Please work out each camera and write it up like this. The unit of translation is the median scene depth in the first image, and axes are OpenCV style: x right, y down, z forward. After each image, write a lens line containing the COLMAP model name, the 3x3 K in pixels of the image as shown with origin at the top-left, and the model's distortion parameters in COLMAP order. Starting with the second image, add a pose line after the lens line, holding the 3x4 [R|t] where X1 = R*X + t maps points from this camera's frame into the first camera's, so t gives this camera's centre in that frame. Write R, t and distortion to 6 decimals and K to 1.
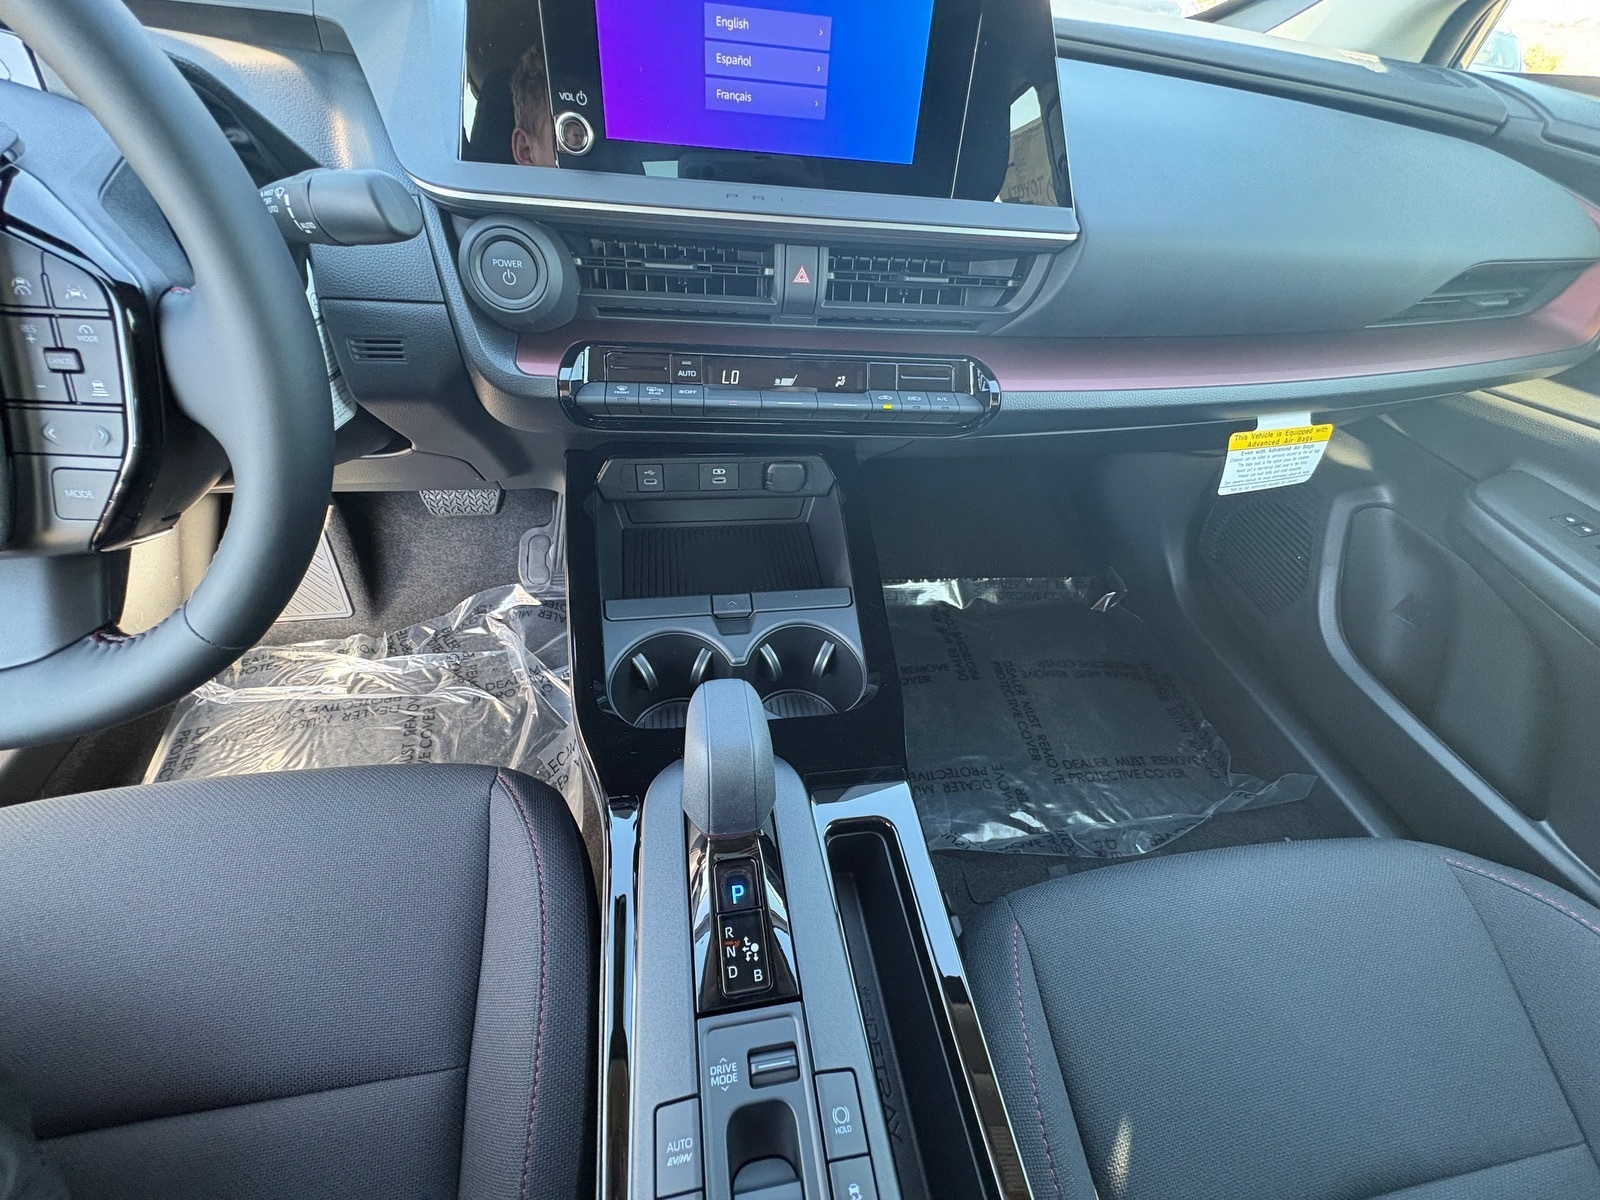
lens RADIAL K [[635.6, 0, 802.4], [0, 635.6, 599.7], [0, 0, 1]] dist [0.004384, -0.000139]
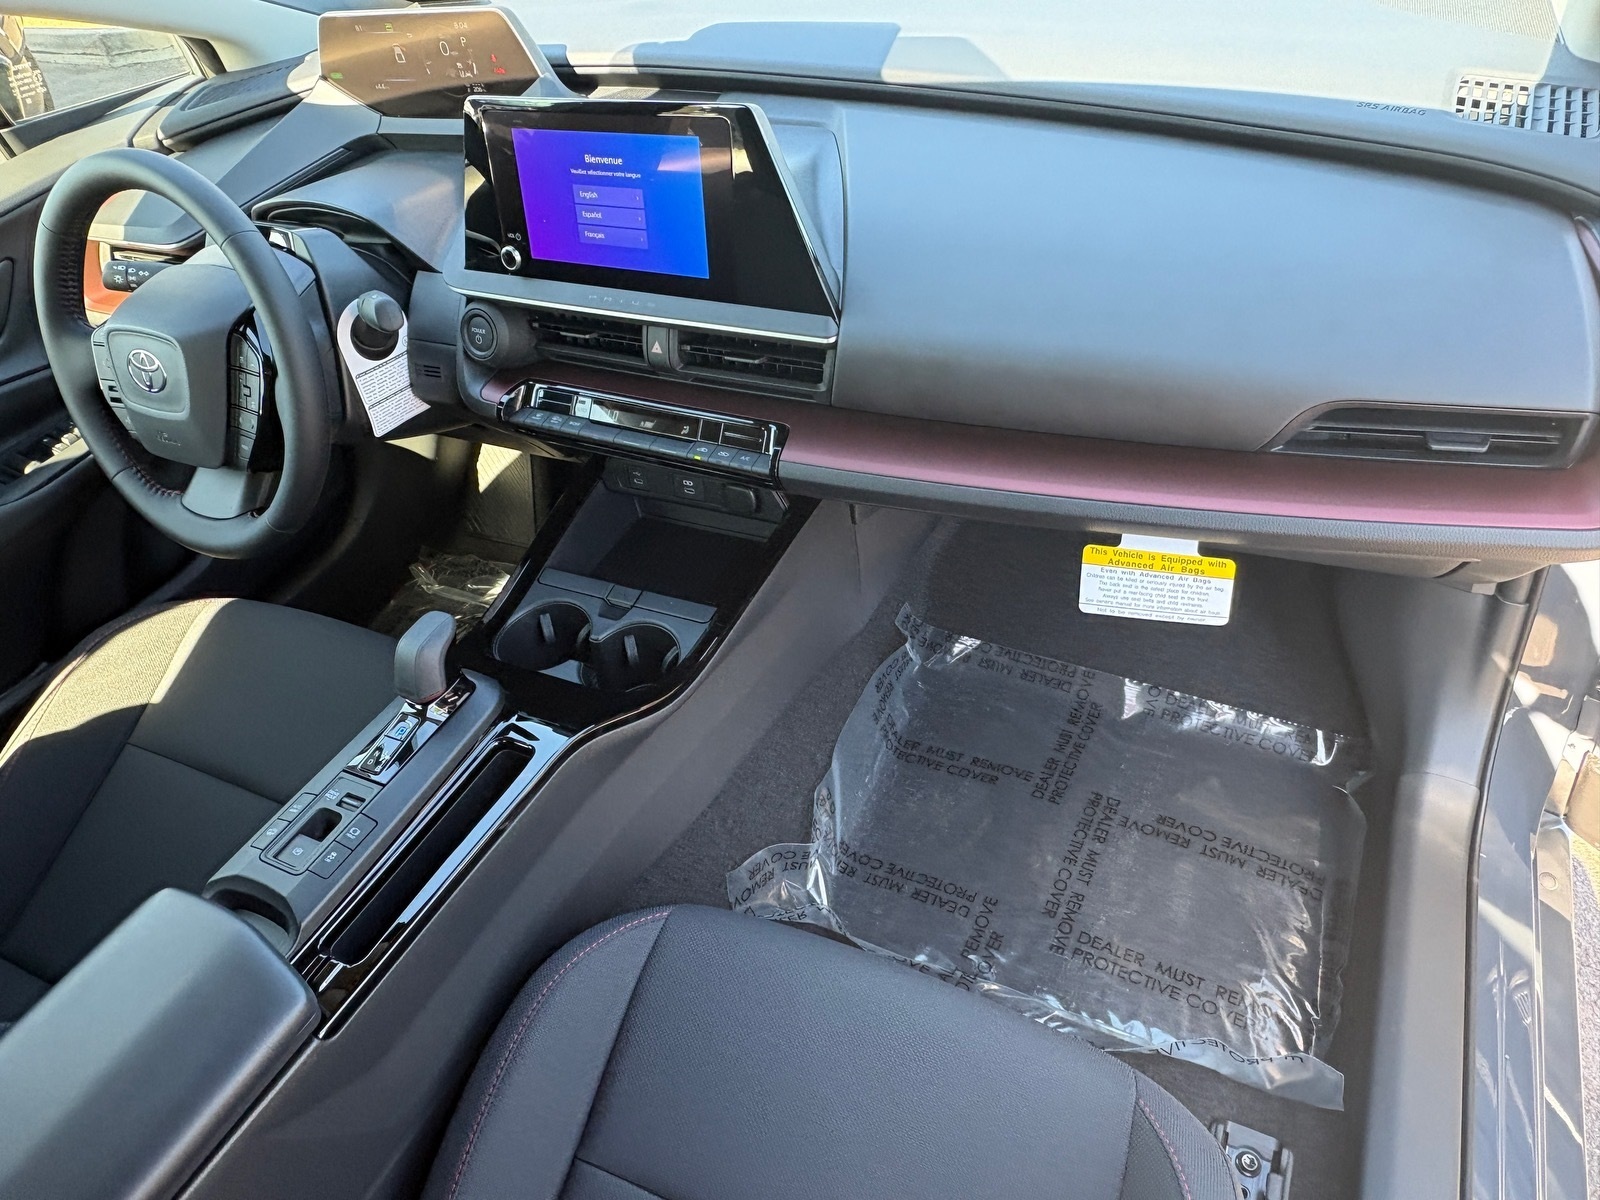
lens RADIAL K [[1036.2, 0, 796.4], [0, 1036.2, 608.1], [0, 0, 1]] dist [-0.010016, 0.000422]
pose [[0.791595, 0.241523, -0.561288, 1.445665], [-0.260747, 0.964253, 0.047184, -0.170664], [0.552620, 0.109003, 0.826275, -0.478252]]
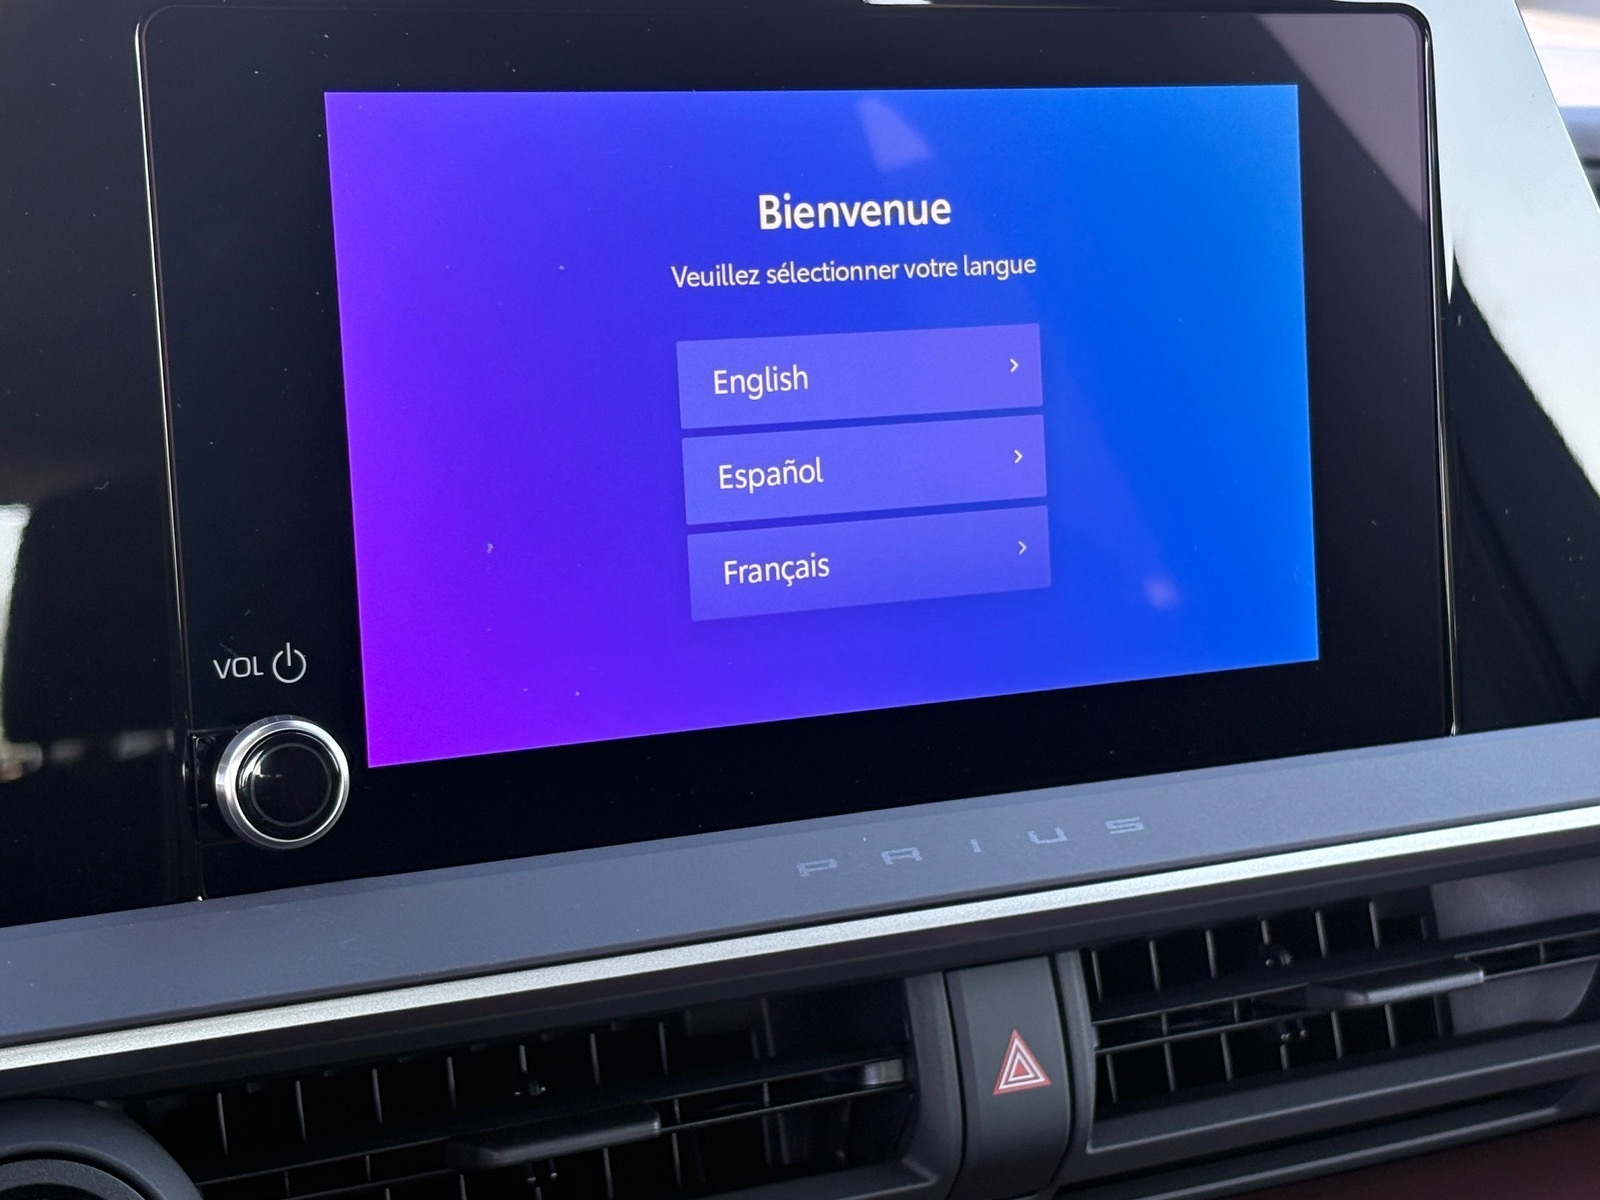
lens RADIAL K [[3132.7, 0, 799.9], [0, 3132.7, 602.3], [0, 0, 1]] dist [0.030710, 0.000000]
pose [[0.929711, -0.141011, 0.340225, -0.475750], [0.288646, 0.852742, -0.435334, -0.131280], [-0.228737, 0.502939, 0.833506, -0.141448]]
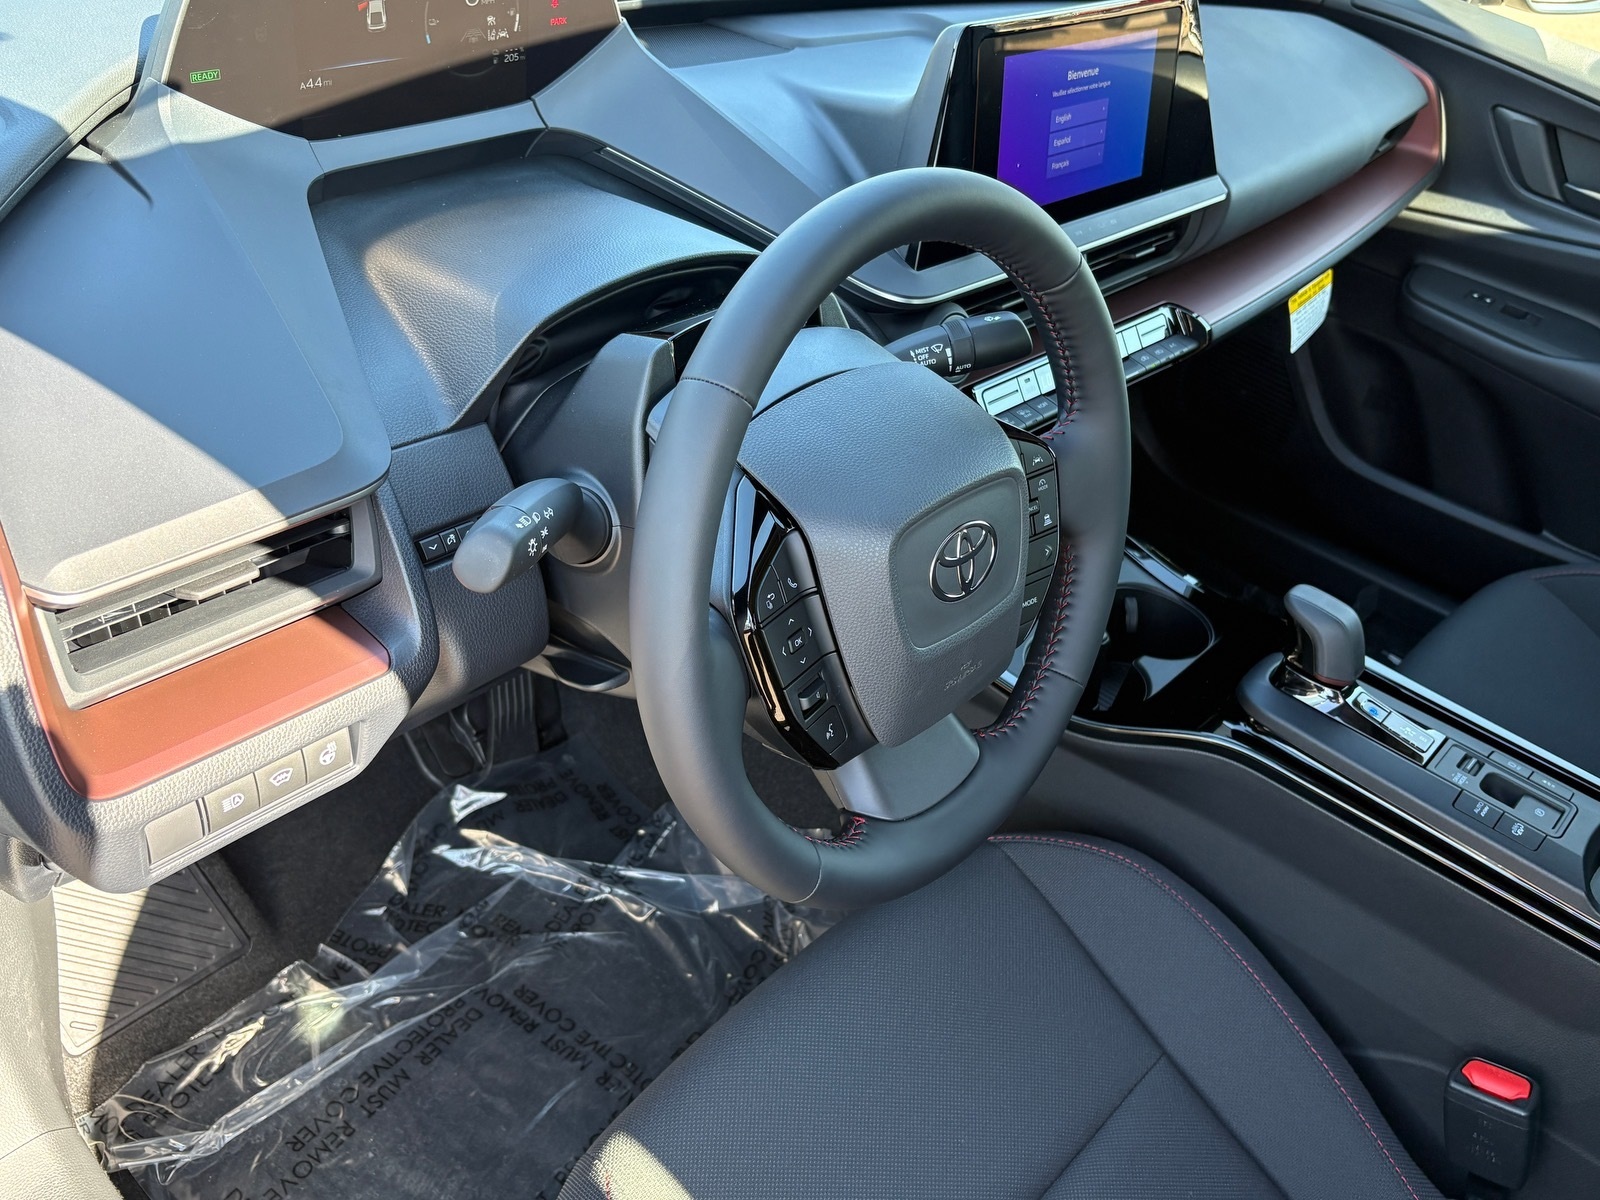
lens RADIAL K [[1408.2, 0, 793.0], [0, 1408.2, 600.6], [0, 0, 1]] dist [-0.022469, -0.001632]
pose [[0.786781, -0.361404, 0.500363, -1.751929], [0.384291, 0.921188, 0.061091, -0.317009], [-0.483007, 0.144220, 0.863658, -0.766377]]
